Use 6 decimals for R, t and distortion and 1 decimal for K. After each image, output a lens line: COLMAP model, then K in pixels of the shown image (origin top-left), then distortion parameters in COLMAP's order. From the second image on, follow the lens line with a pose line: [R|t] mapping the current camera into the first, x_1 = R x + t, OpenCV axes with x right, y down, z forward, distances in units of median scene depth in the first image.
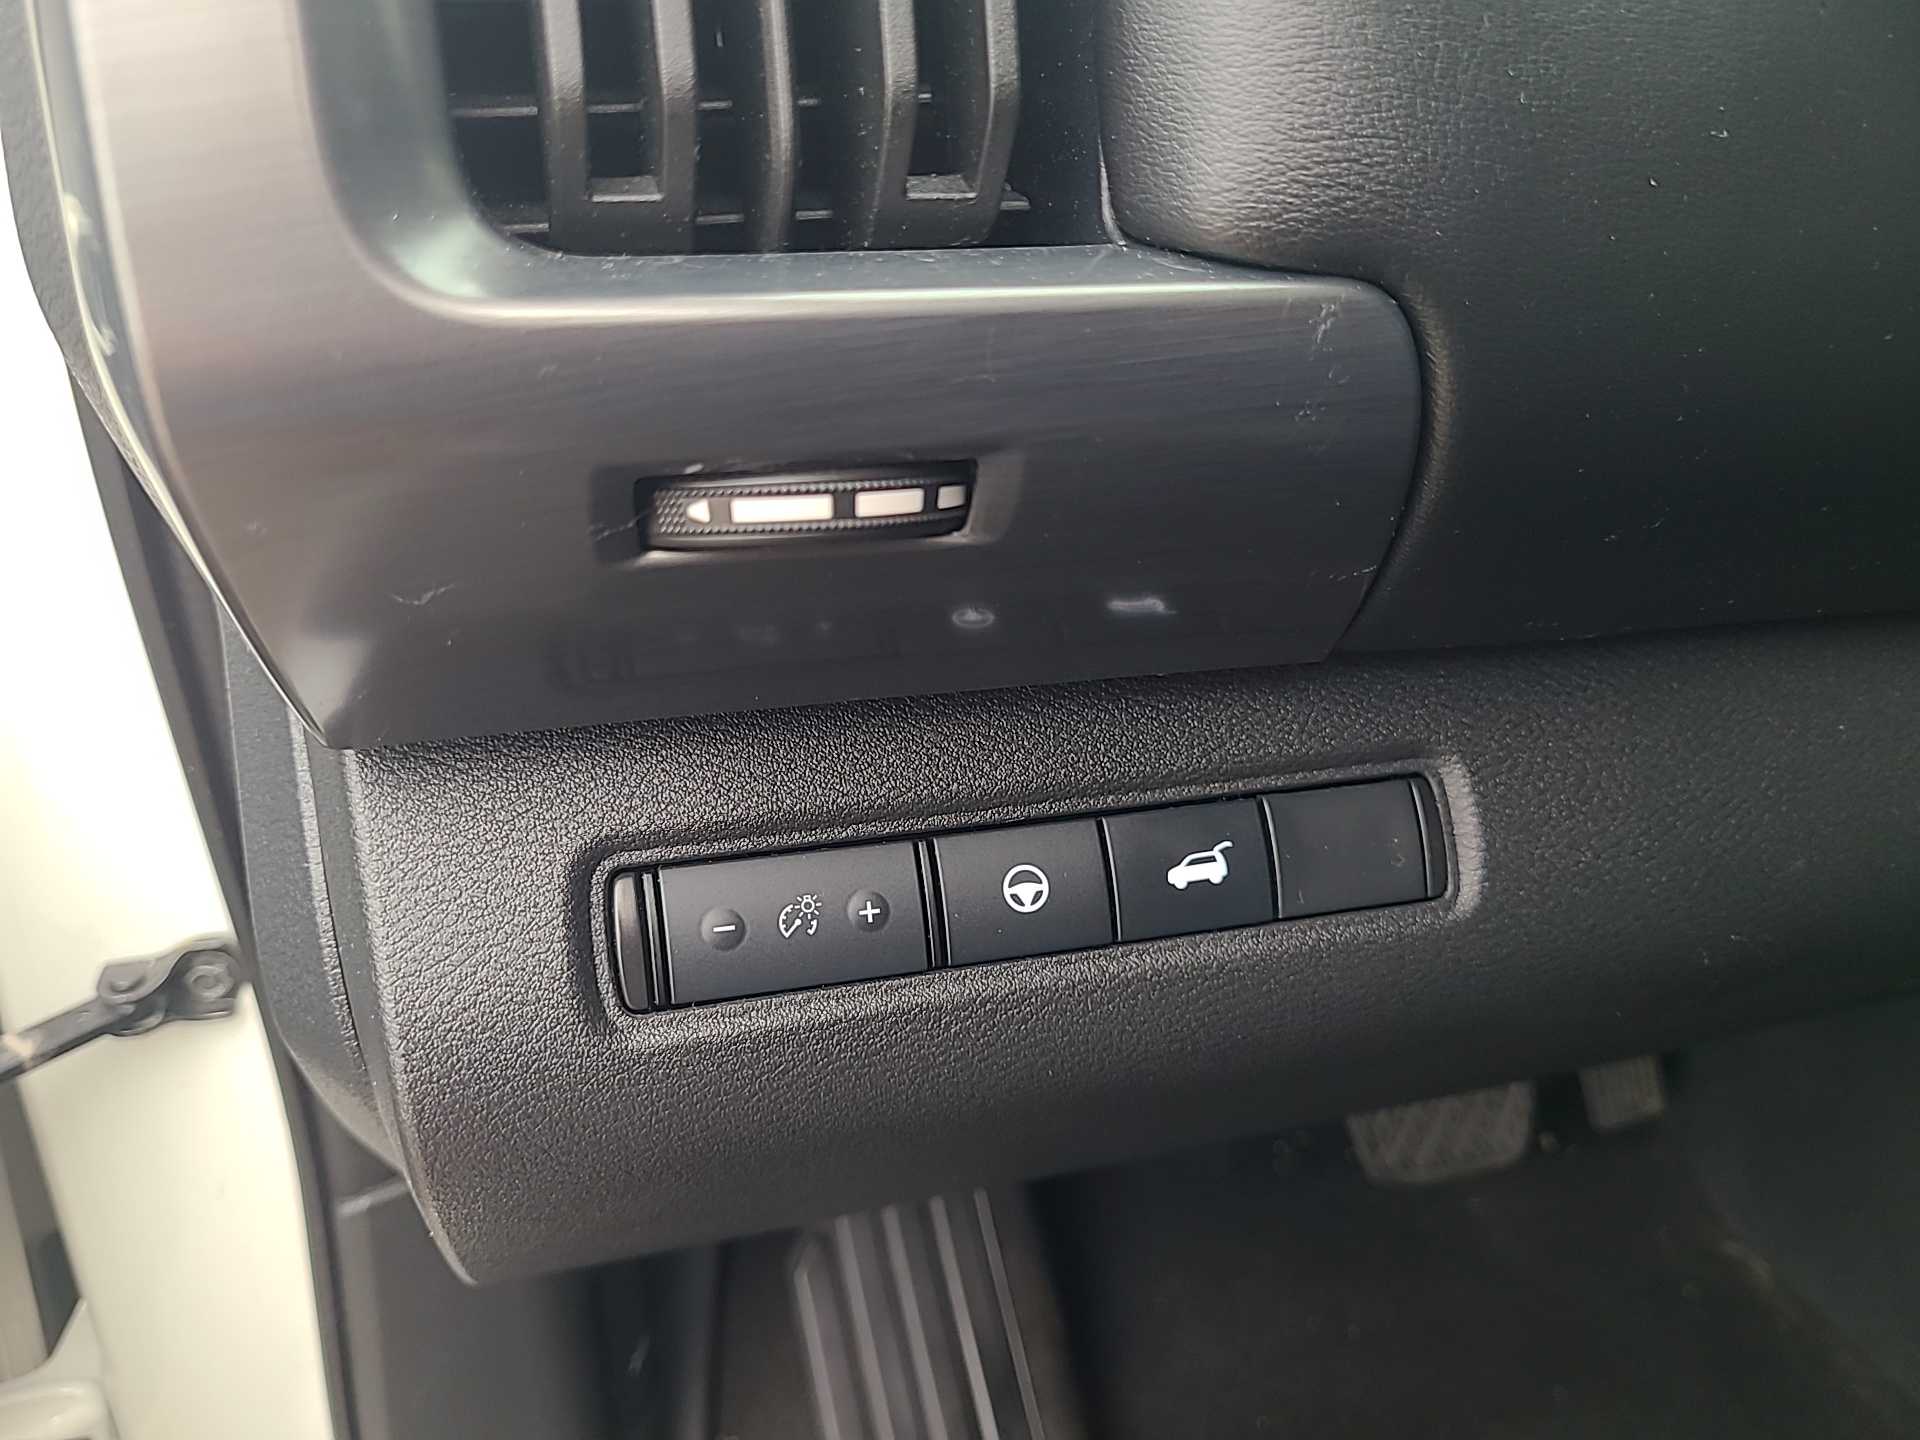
lens RADIAL K [[1482.6, 0, 948.7], [0, 1482.6, 723.7], [0, 0, 1]] dist [0.025845, -0.000059]
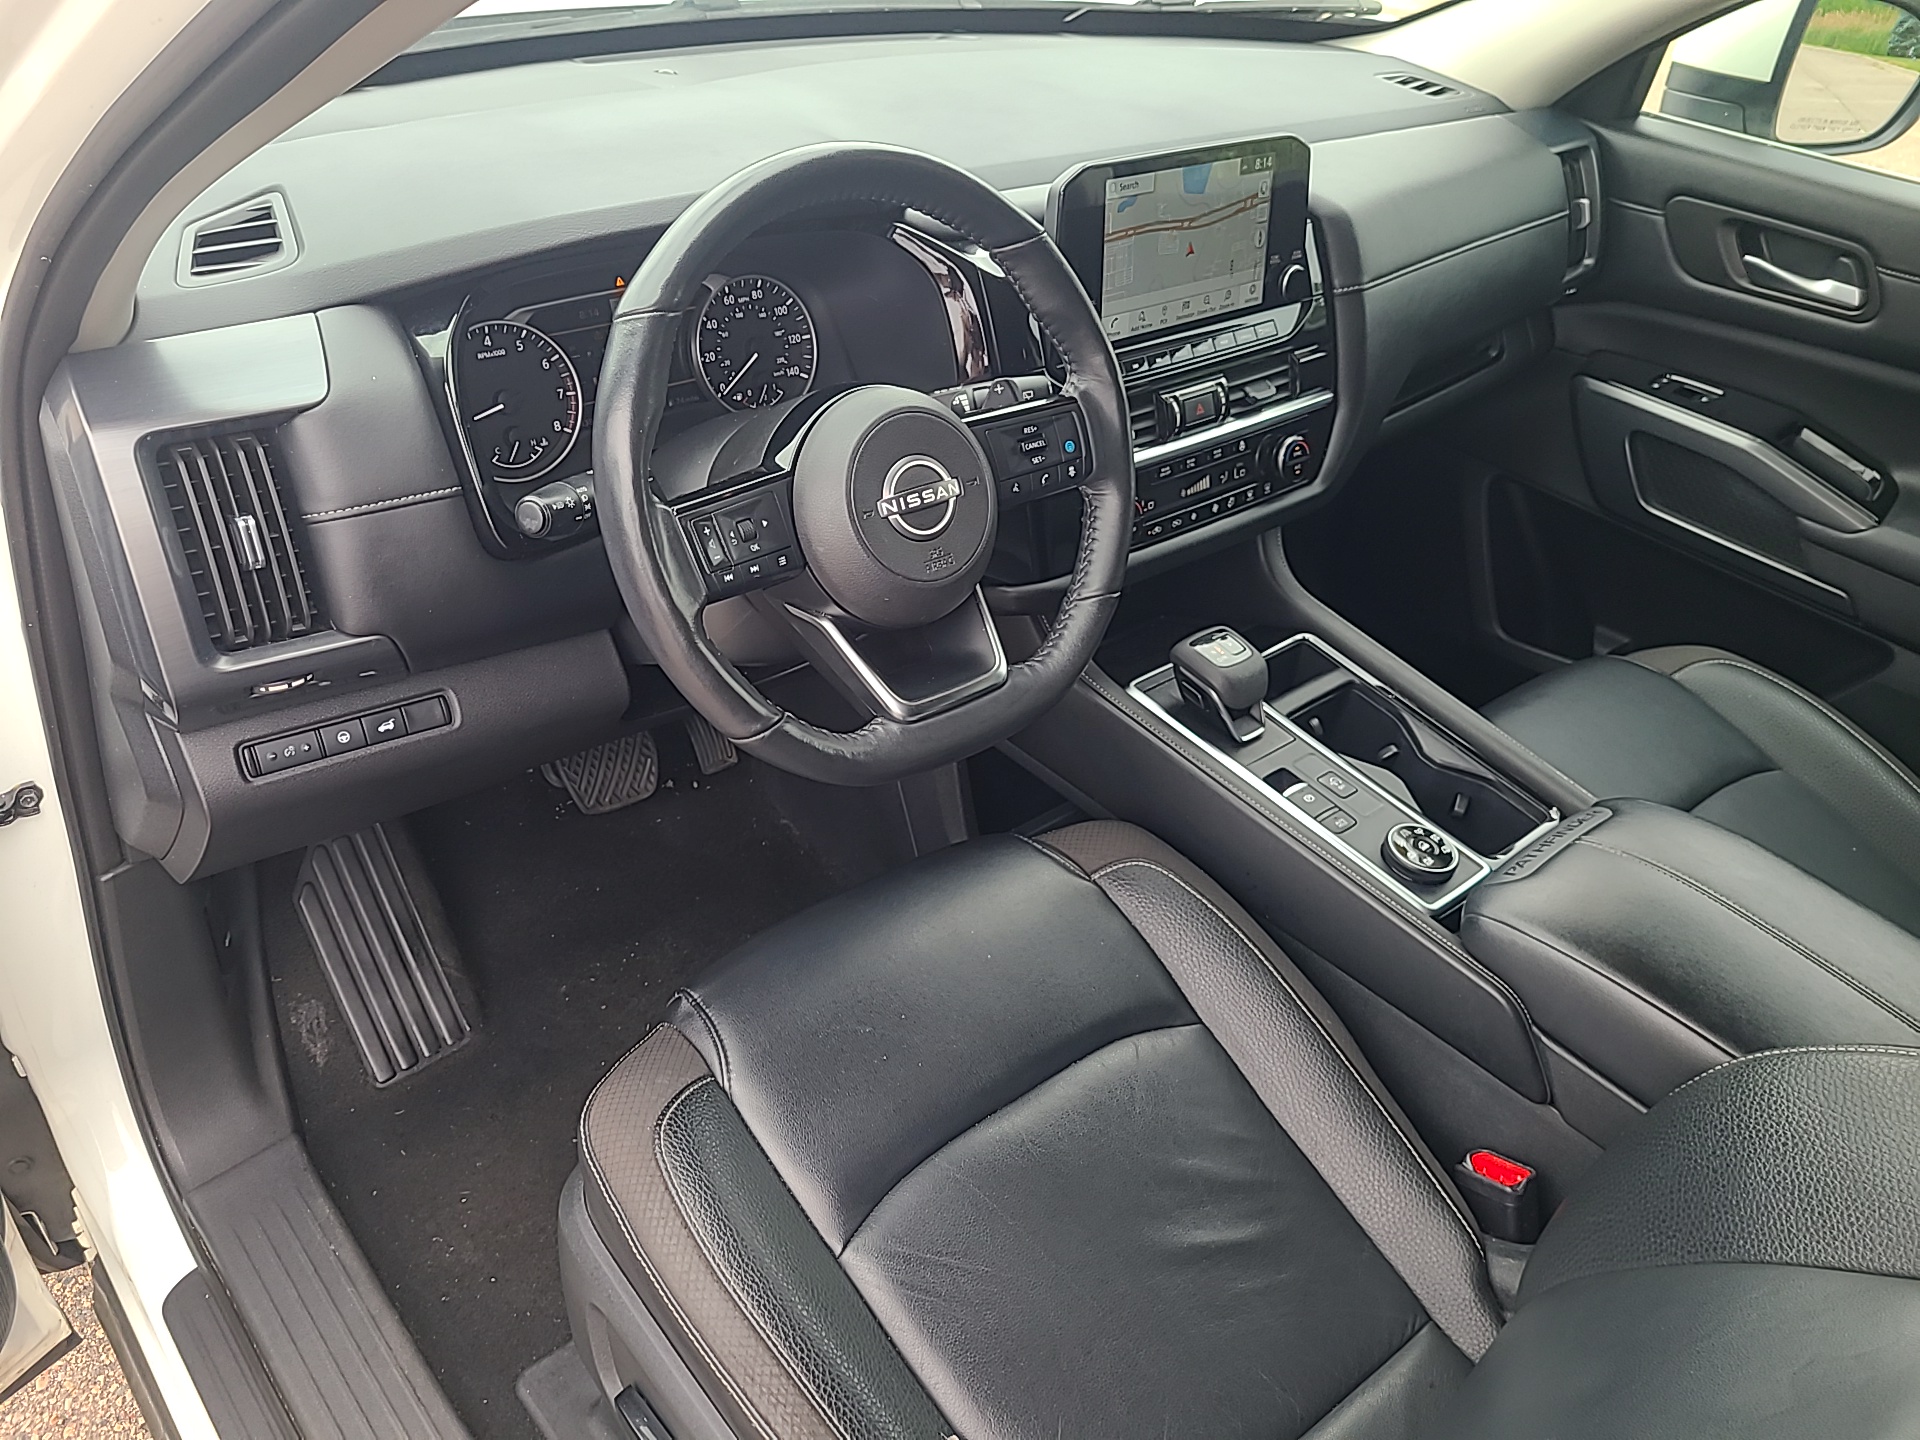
lens RADIAL K [[1433.1, 0, 924.2], [0, 1433.1, 731.7], [0, 0, 1]] dist [0.015378, -0.001182]
pose [[0.932112, -0.144042, 0.332294, 0.252588], [0.078664, 0.976124, 0.202471, -0.659092], [-0.353524, -0.162586, 0.921188, -3.685058]]
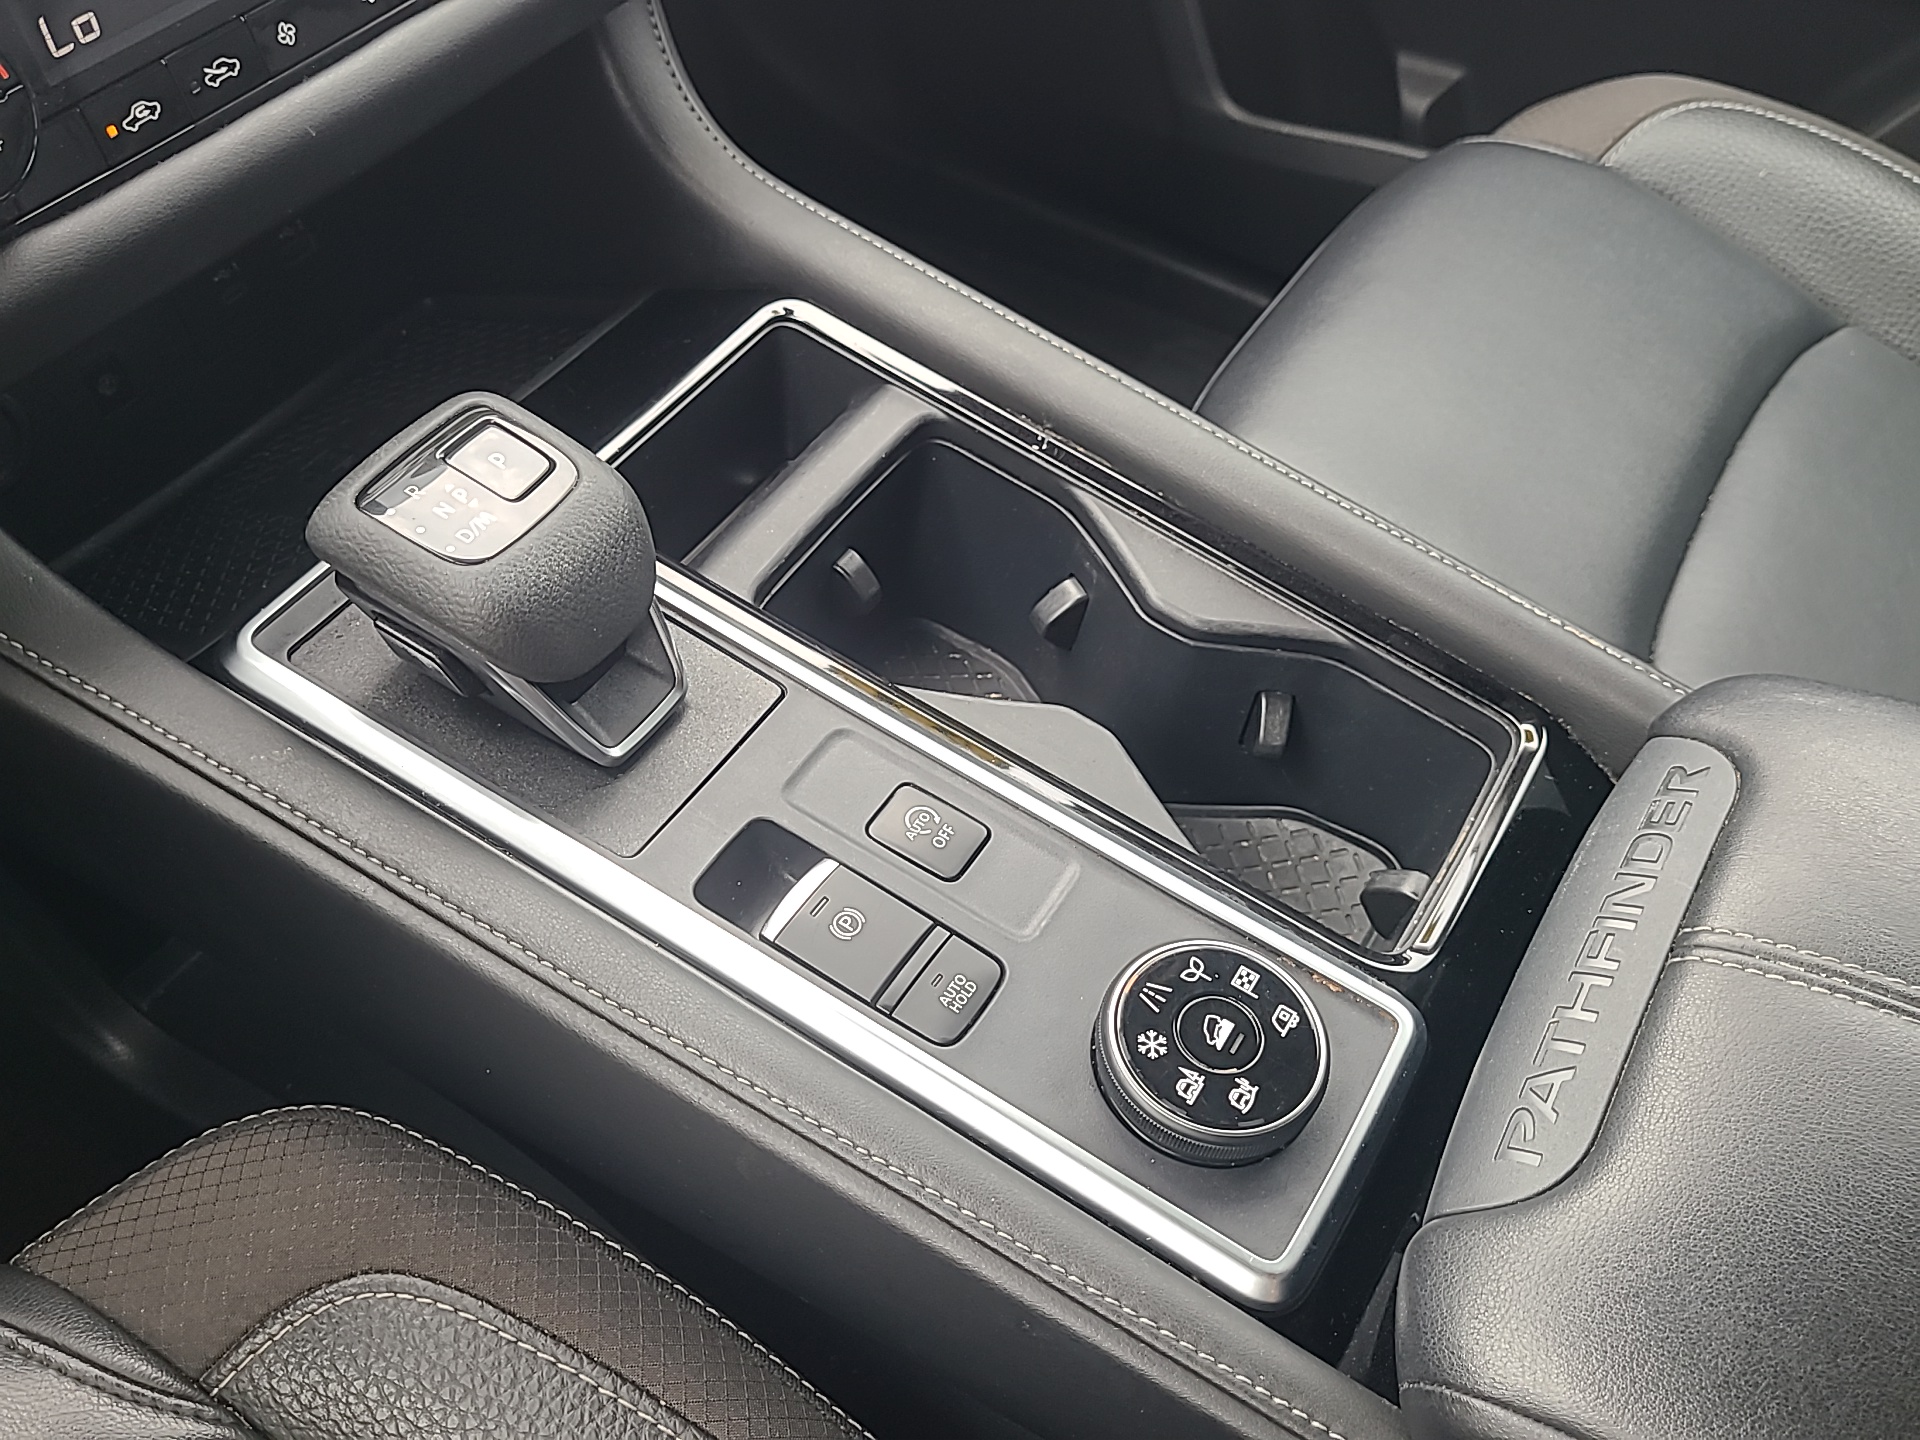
lens RADIAL K [[1824.8, 0, 960.0], [0, 1824.8, 720.0], [0, 0, 1]] dist [0.009082, 0.013298]
pose [[0.771032, -0.450890, 0.449675, 2.678844], [0.228636, 0.855081, 0.465363, -0.370823], [-0.594336, -0.255998, 0.762384, -0.832615]]
